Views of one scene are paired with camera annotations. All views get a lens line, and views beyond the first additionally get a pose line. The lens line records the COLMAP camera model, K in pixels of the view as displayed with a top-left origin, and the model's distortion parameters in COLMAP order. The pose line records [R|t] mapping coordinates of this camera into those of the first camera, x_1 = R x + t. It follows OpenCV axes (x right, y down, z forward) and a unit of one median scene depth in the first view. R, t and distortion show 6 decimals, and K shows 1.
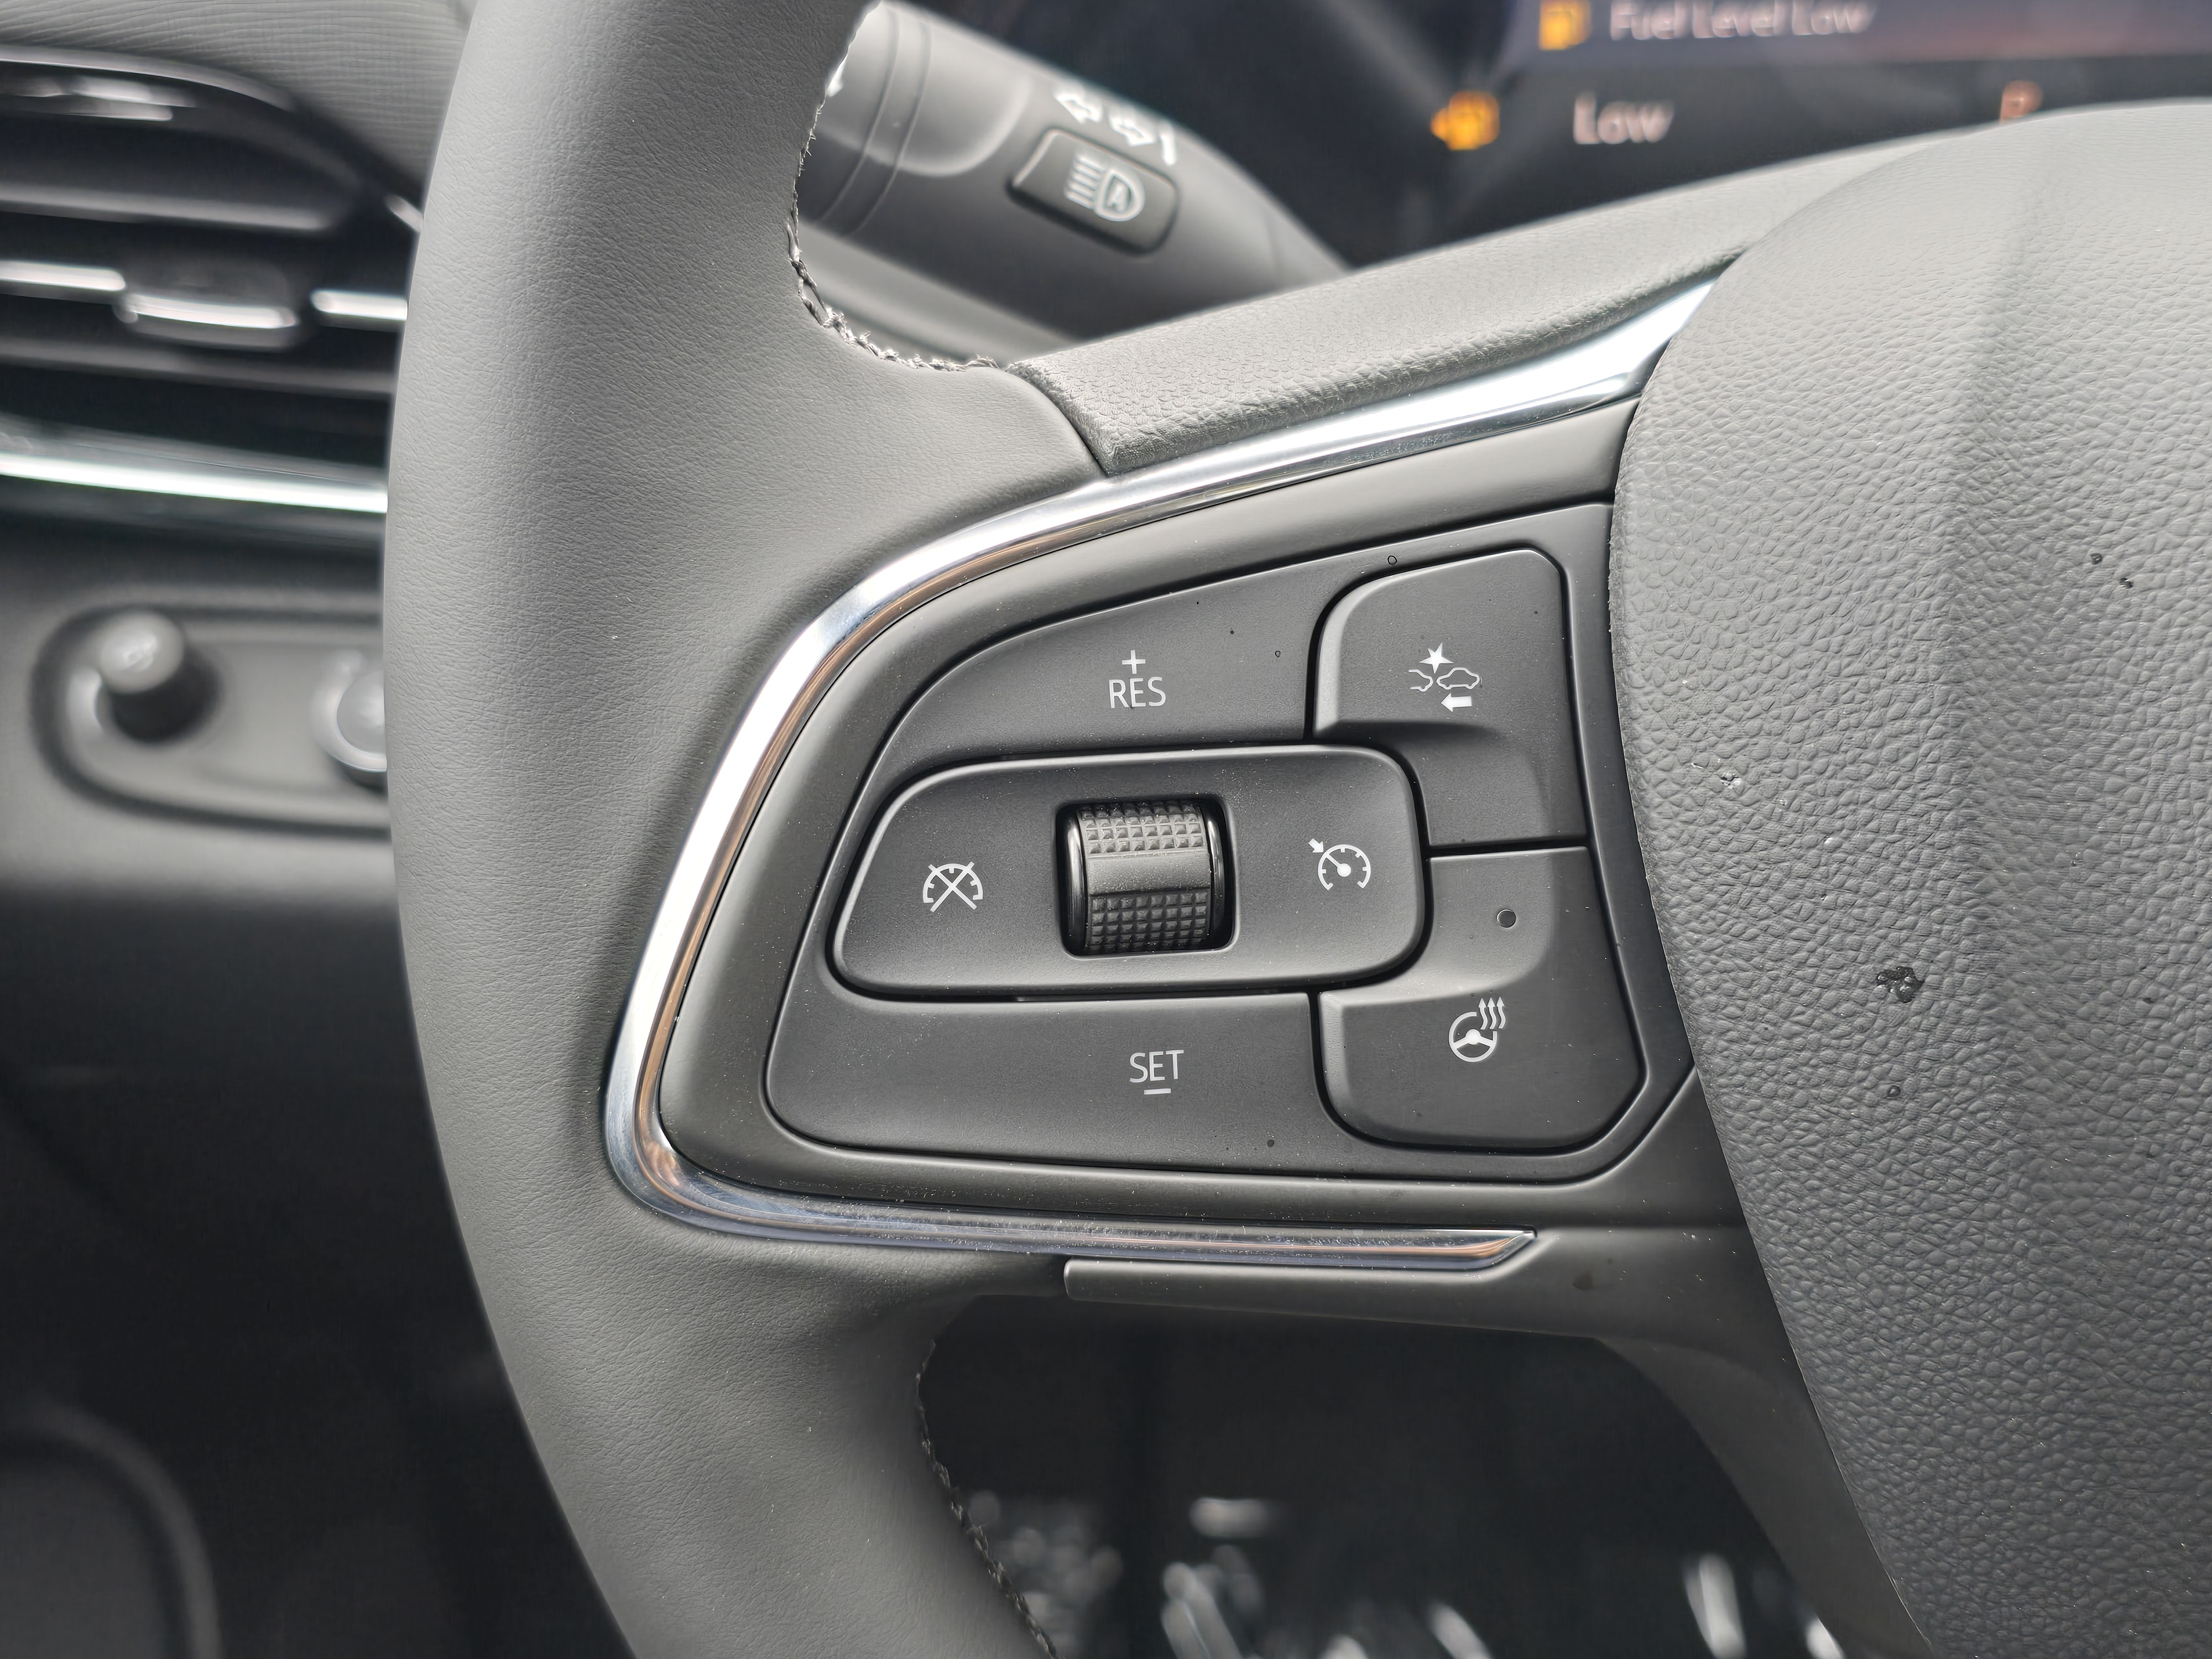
lens RADIAL K [[2658.5, 0, 1106.0], [0, 2658.5, 829.5], [0, 0, 1]] dist [0.116427, -0.379621]
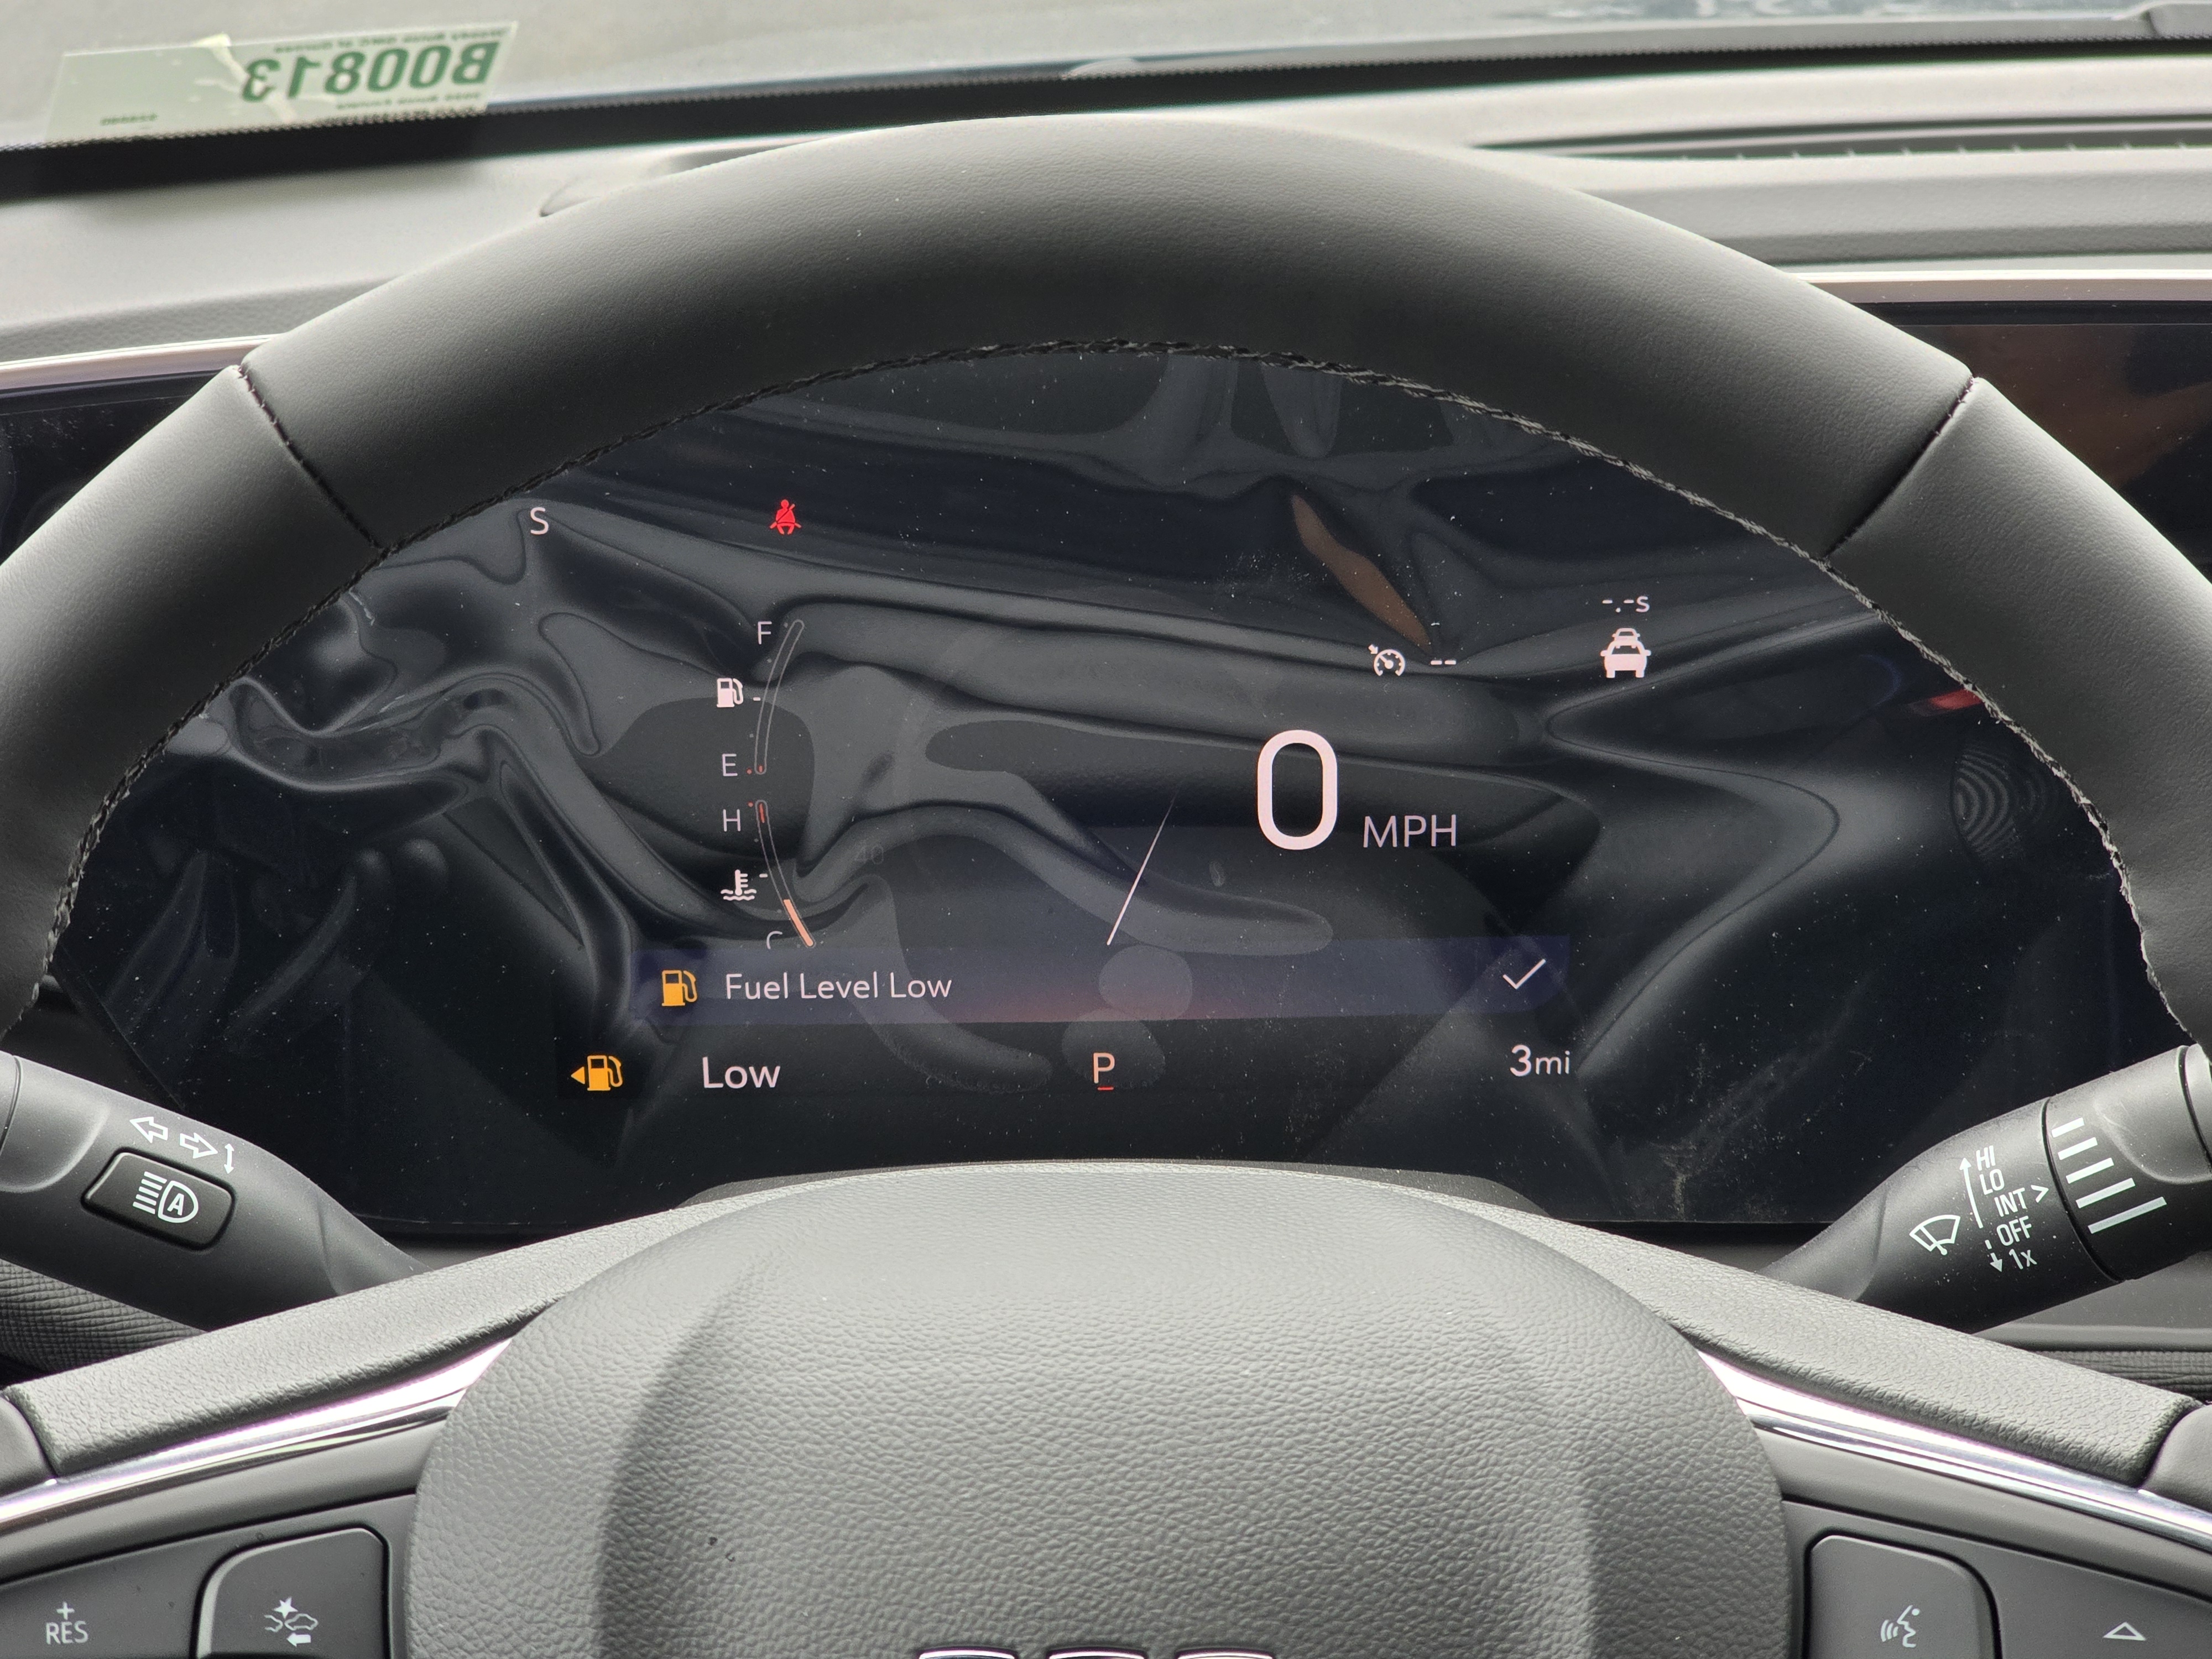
lens RADIAL K [[4544.0, 0, 1106.0], [0, 4544.0, 829.5], [0, 0, 1]] dist [0.049642, -0.843741]
pose [[0.998103, 0.005112, 0.061353, 0.427703], [0.007685, 0.978407, -0.206547, 0.034432], [-0.061084, 0.206627, 0.976511, -1.532527]]
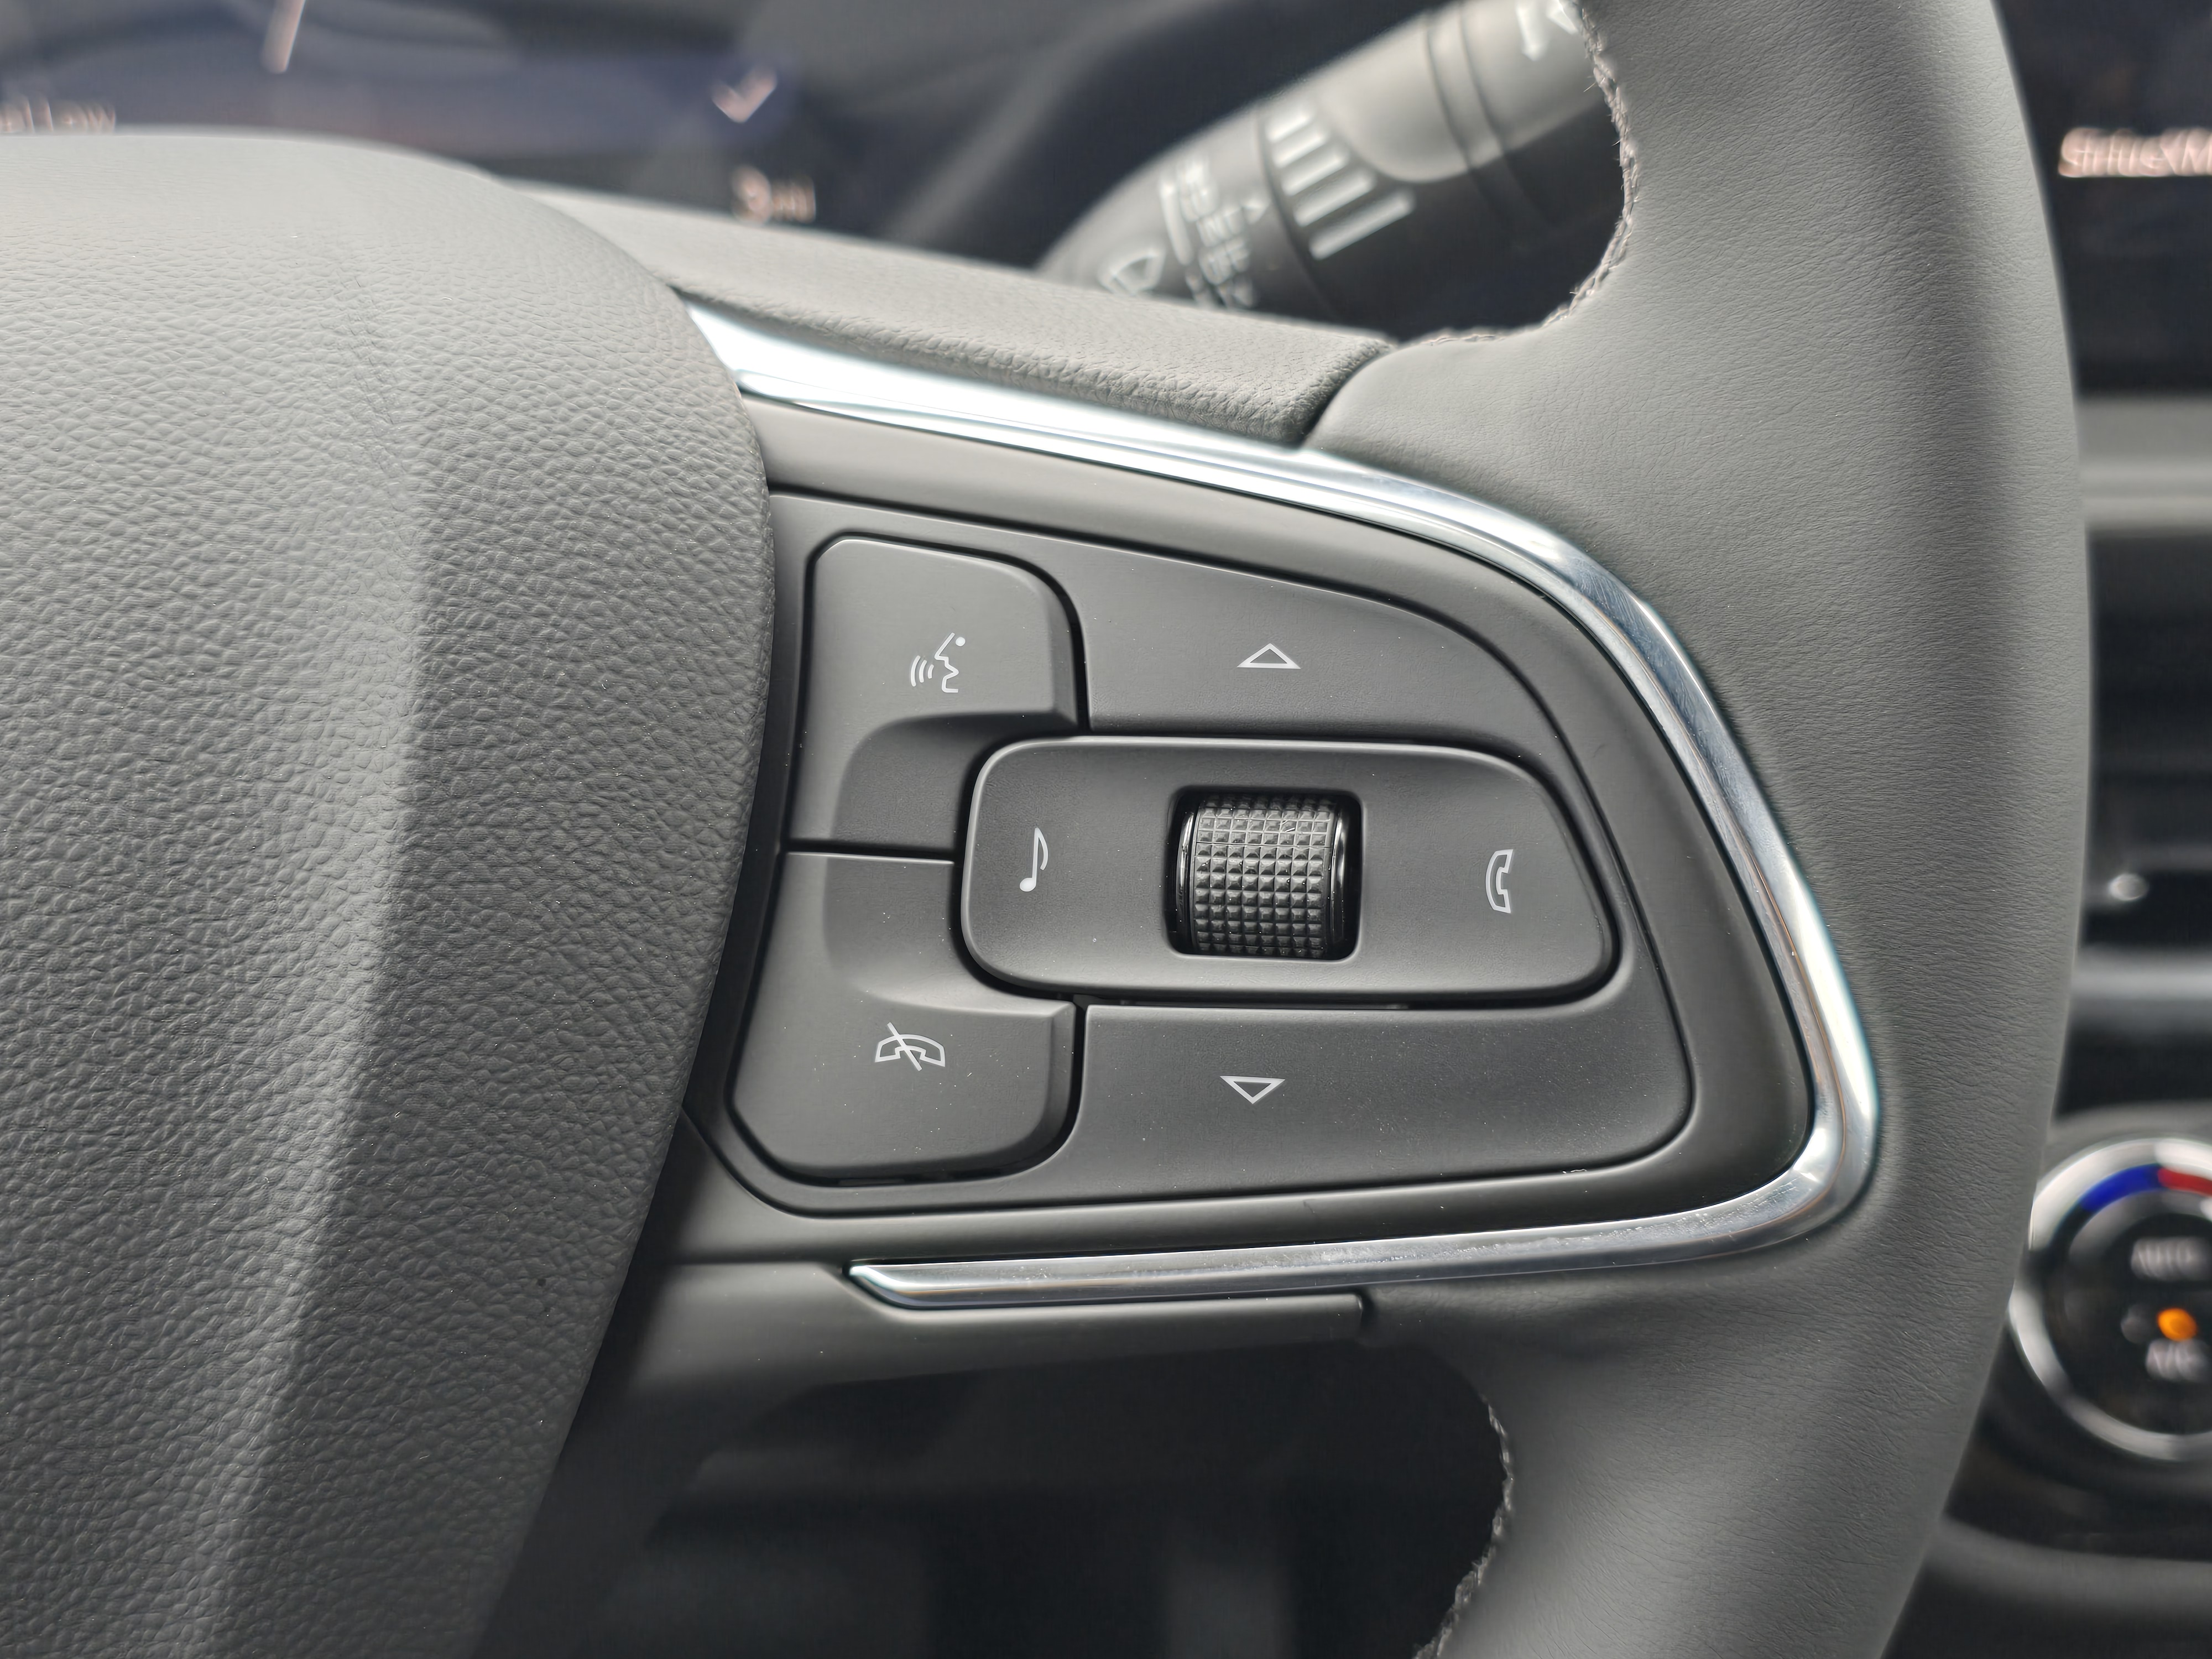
lens RADIAL K [[2658.5, 0, 1106.0], [0, 2658.5, 829.5], [0, 0, 1]] dist [0.116427, -0.379621]
pose [[0.993885, -0.027006, 0.107064, 0.982807], [0.036733, 0.995269, -0.089945, 0.100958], [-0.104128, 0.093327, 0.990175, 0.033797]]
